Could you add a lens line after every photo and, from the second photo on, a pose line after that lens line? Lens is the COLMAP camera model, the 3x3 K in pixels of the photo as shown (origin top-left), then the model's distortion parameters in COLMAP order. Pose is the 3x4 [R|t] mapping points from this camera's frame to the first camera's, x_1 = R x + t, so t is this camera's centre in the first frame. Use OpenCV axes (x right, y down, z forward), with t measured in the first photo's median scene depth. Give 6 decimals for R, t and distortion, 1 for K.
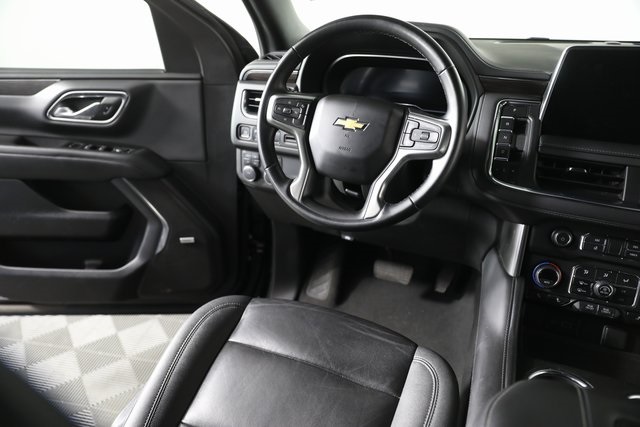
lens RADIAL K [[433.9, 0, 318.9], [0, 433.9, 213.0], [0, 0, 1]] dist [-0.101183, 0.062586]
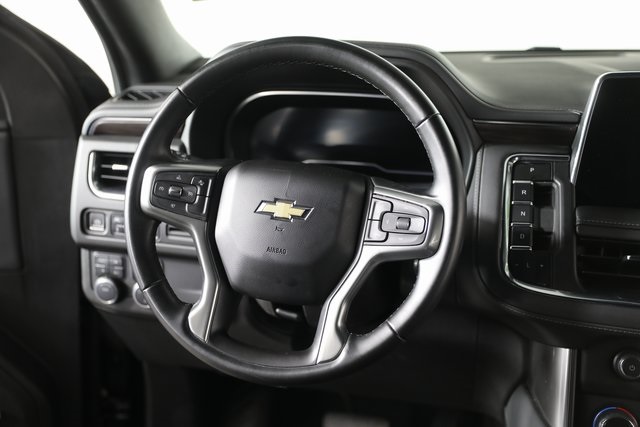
lens RADIAL K [[716.4, 0, 319.2], [0, 716.4, 210.6], [0, 0, 1]] dist [0.023703, 0.000000]
pose [[0.984468, -0.058744, 0.165447, -0.042967], [0.082181, 0.986935, -0.138586, -0.053948], [-0.155144, 0.150030, 0.976433, -0.012711]]
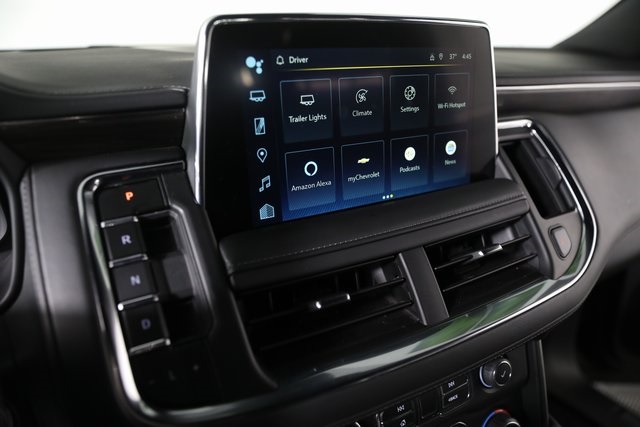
lens RADIAL K [[459.3, 0, 322.0], [0, 459.3, 216.3], [0, 0, 1]] dist [-0.073659, 0.020821]
pose [[0.603824, -0.288088, 0.743237, 0.253934], [0.354392, 0.932210, 0.073419, -0.189066], [-0.714005, 0.219065, 0.664987, 0.596924]]
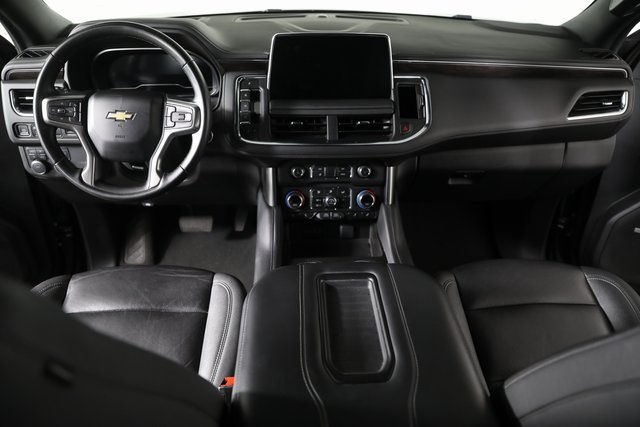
lens RADIAL K [[433.9, 0, 318.5], [0, 433.9, 213.8], [0, 0, 1]] dist [-0.101183, 0.062586]
pose [[0.893632, -0.234386, 0.382735, 0.046156], [0.186697, 0.969646, 0.157898, -0.019666], [-0.408126, -0.069648, 0.910265, -0.321162]]
